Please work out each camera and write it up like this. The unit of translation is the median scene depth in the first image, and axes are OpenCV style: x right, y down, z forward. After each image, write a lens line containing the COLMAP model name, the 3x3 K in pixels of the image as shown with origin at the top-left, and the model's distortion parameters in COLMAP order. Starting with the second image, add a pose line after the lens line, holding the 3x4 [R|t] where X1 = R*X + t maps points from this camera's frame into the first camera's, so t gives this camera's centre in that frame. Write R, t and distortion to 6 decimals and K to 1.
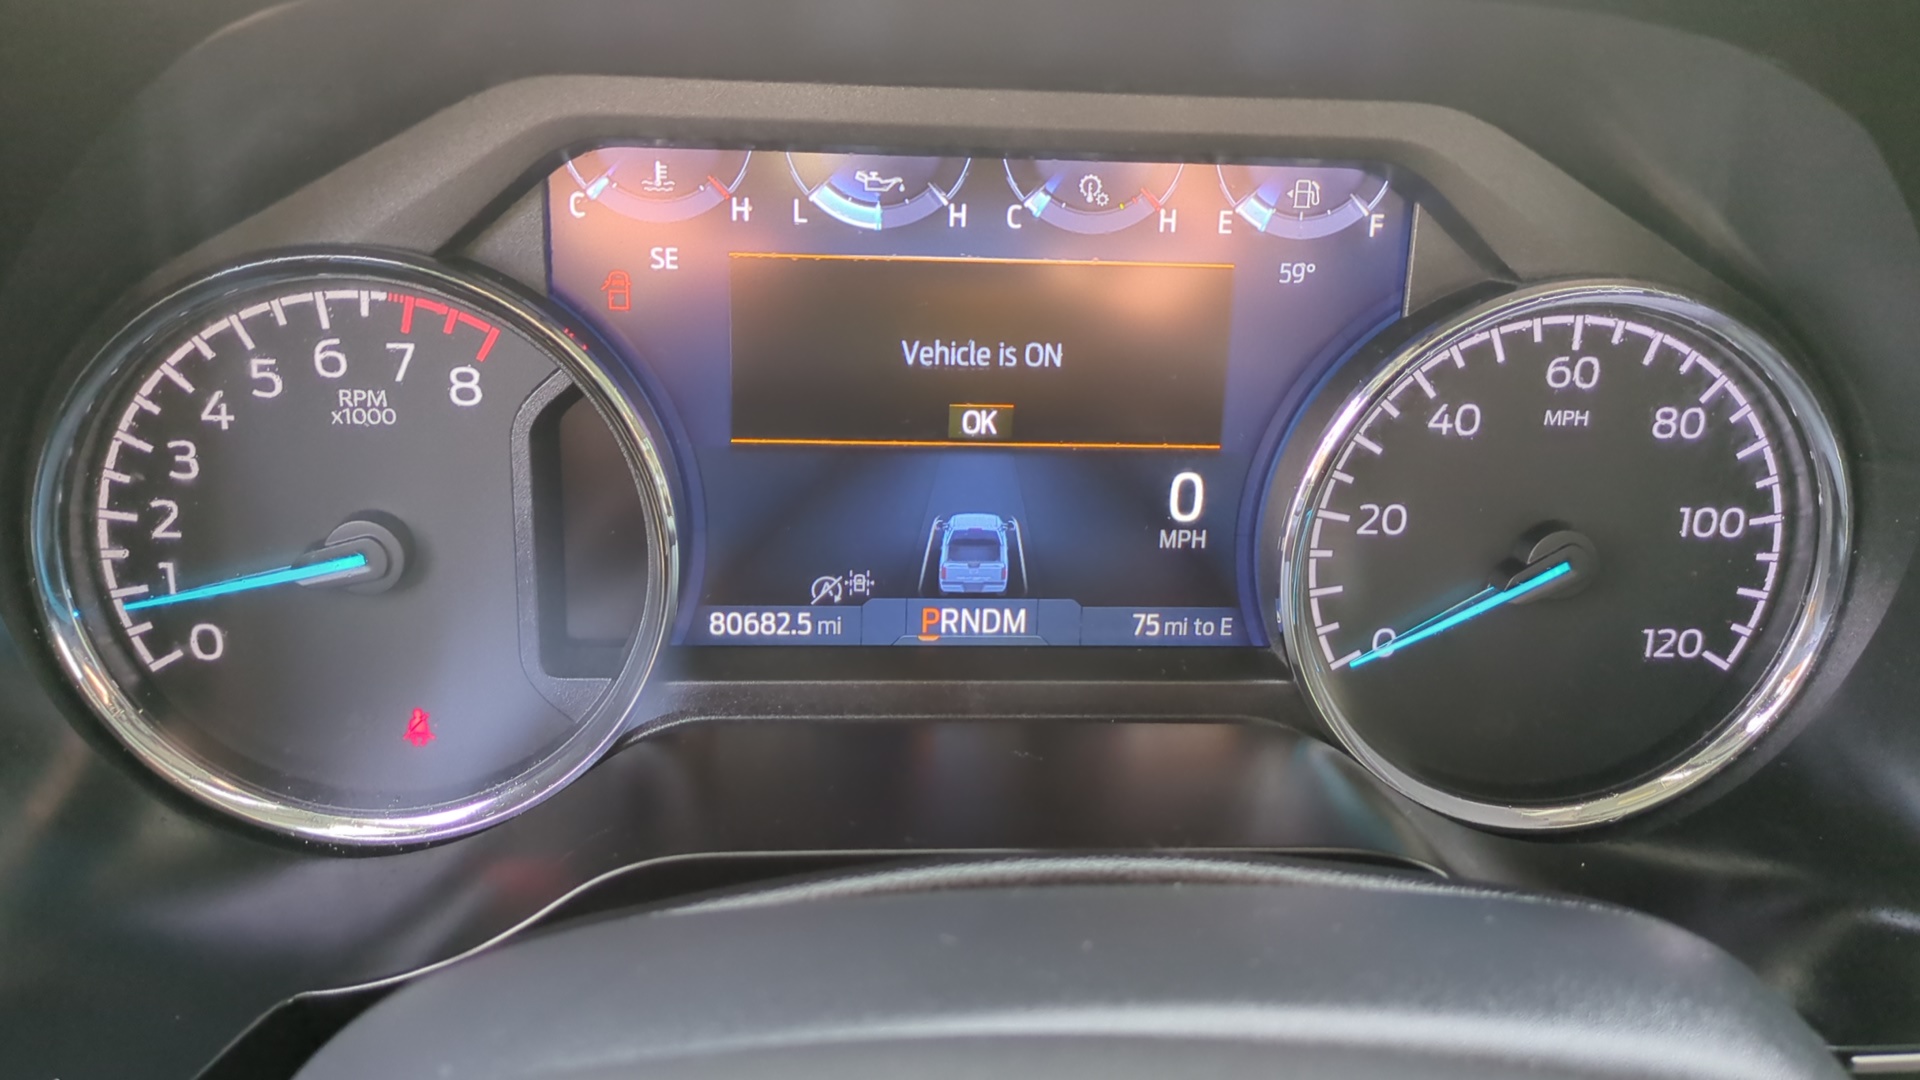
lens RADIAL K [[1647.4, 0, 966.0], [0, 1647.4, 557.9], [0, 0, 1]] dist [0.066201, -0.096362]
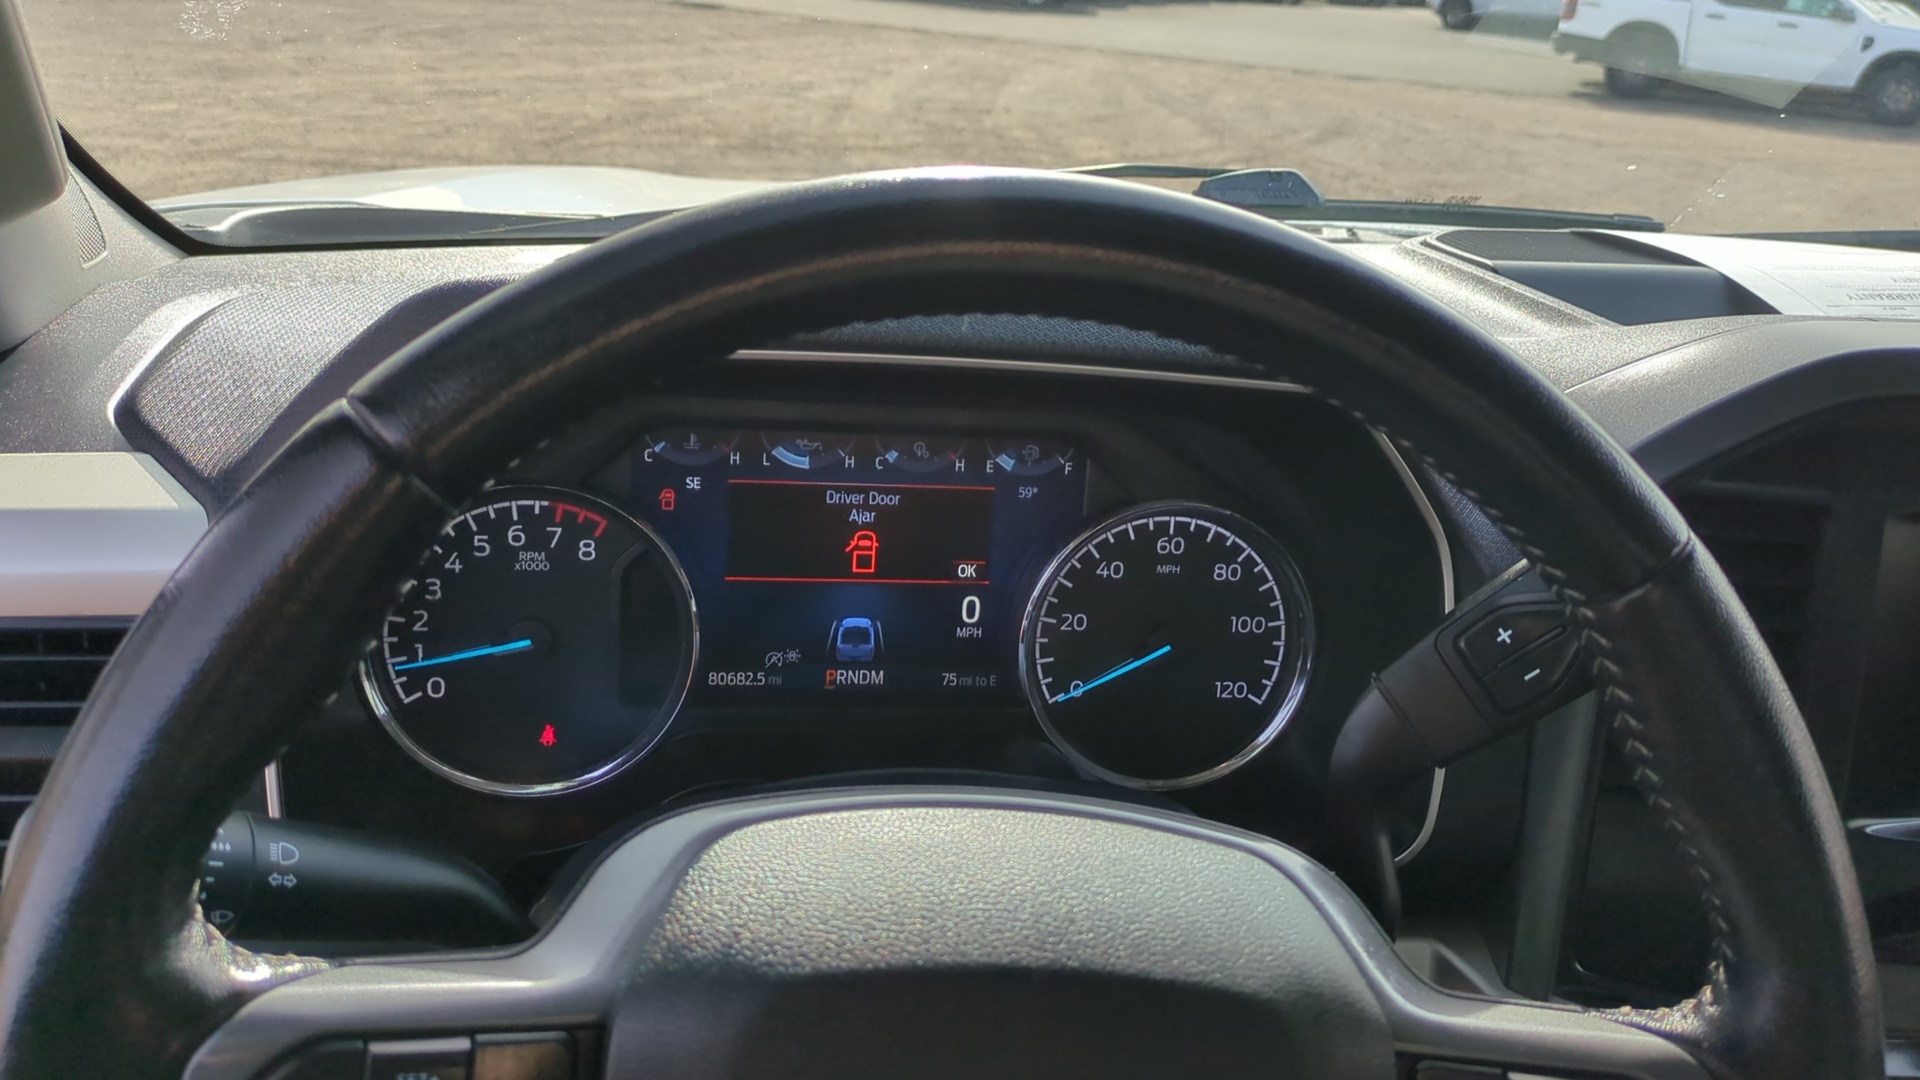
lens RADIAL K [[1647.4, 0, 980.2], [0, 1647.4, 539.5], [0, 0, 1]] dist [0.066201, -0.096362]
pose [[0.994751, 0.008296, 0.101986, -0.046268], [-0.000795, 0.997304, -0.073378, 0.020774], [-0.102320, 0.072912, 0.992076, -0.863178]]
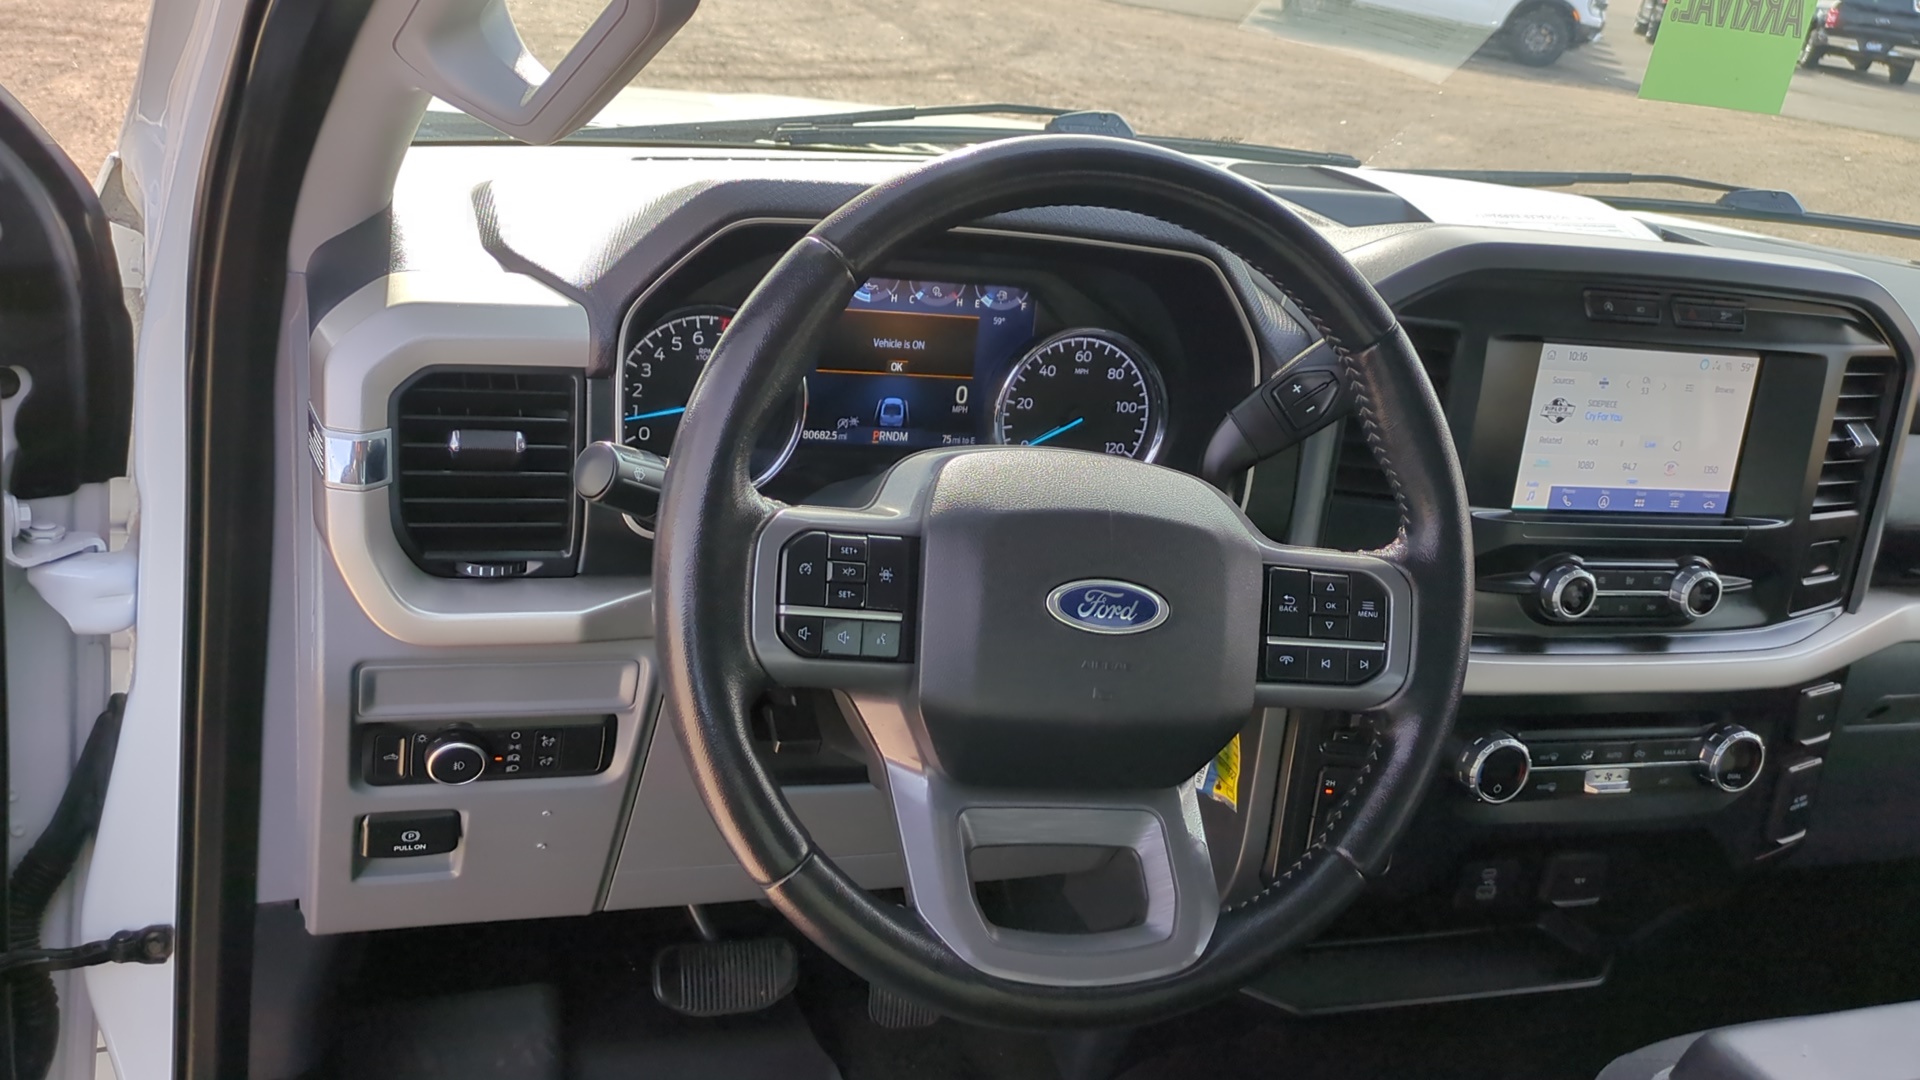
lens RADIAL K [[1647.4, 0, 971.4], [0, 1647.4, 543.7], [0, 0, 1]] dist [0.066201, -0.096362]
pose [[0.960254, -0.000892, 0.279126, -0.695664], [0.004991, 0.999890, -0.013974, 0.279976], [-0.279083, 0.014812, 0.960153, -1.893103]]
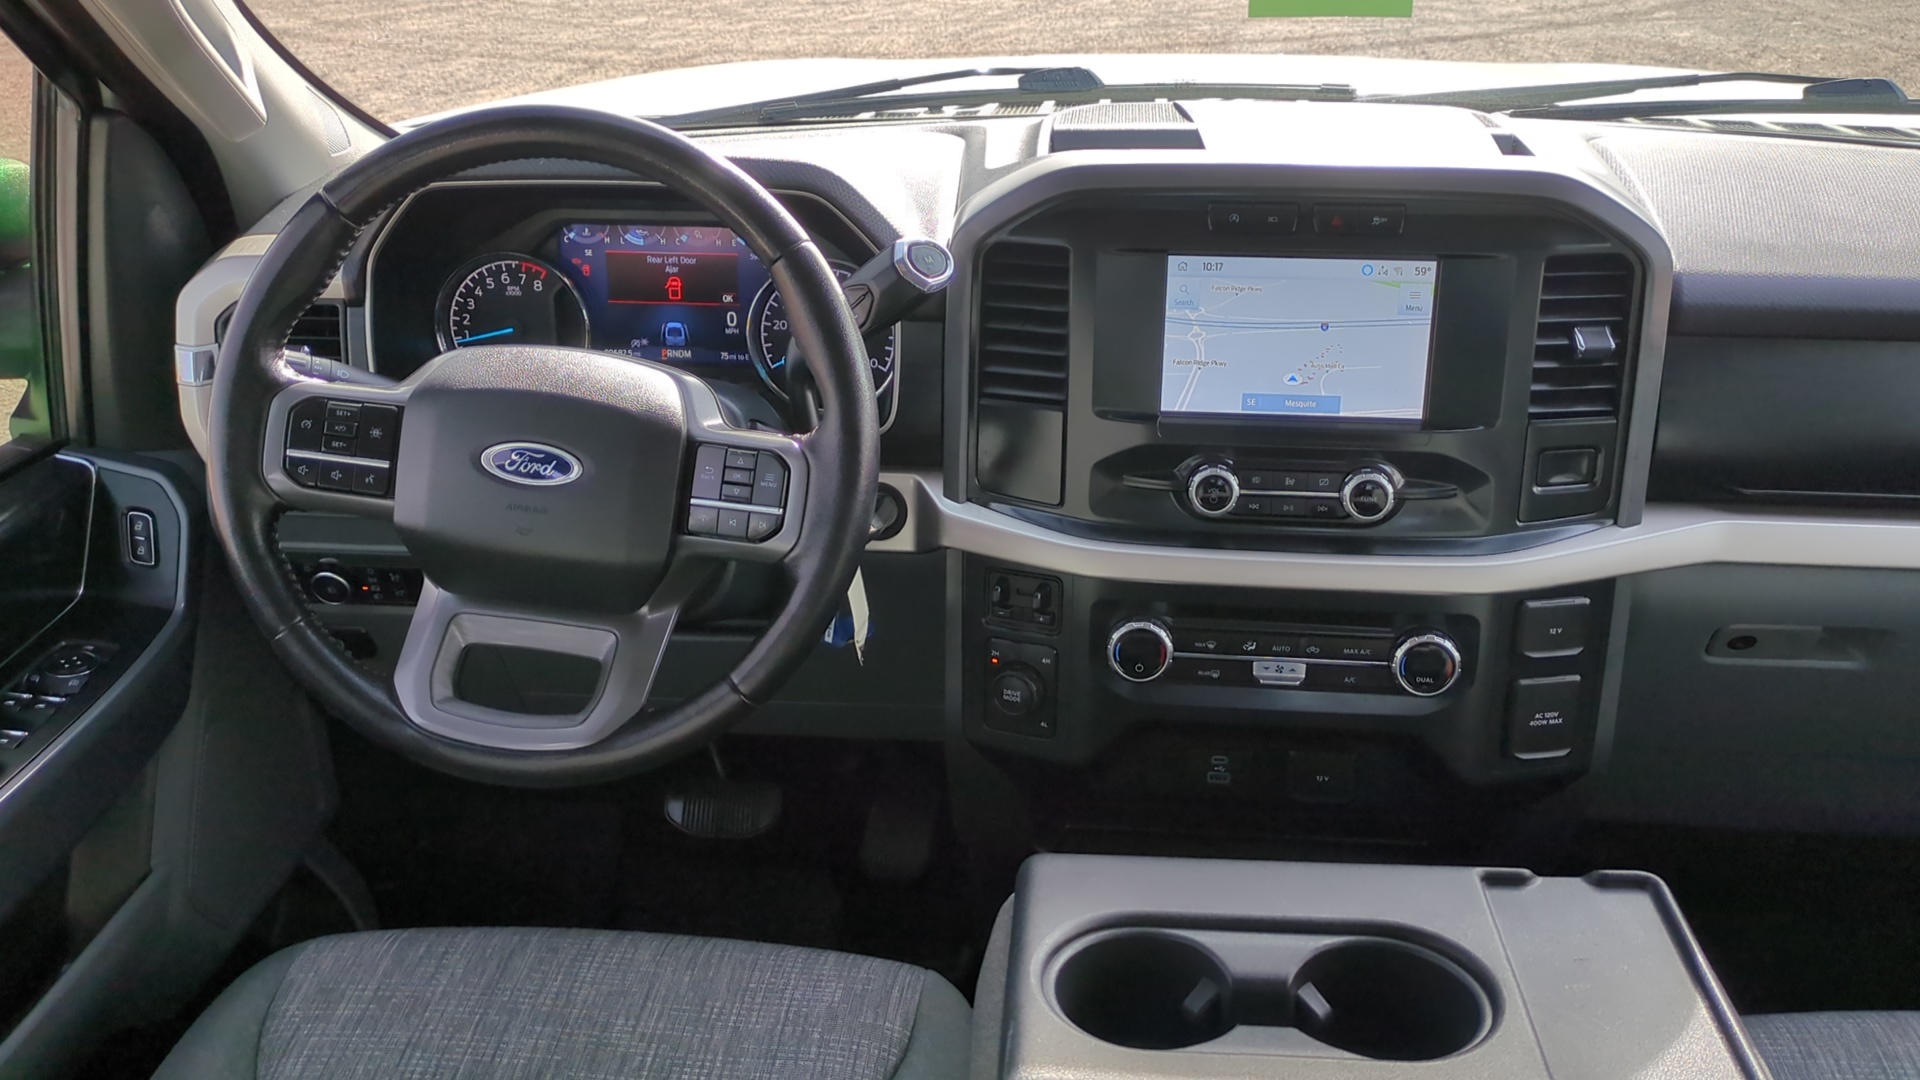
lens RADIAL K [[1647.4, 0, 973.6], [0, 1647.4, 557.3], [0, 0, 1]] dist [0.066201, -0.096362]
pose [[0.985257, 0.027990, -0.168774, 1.317397], [-0.026427, 0.999585, 0.011505, 0.441487], [0.169026, -0.006875, 0.985588, -2.547330]]
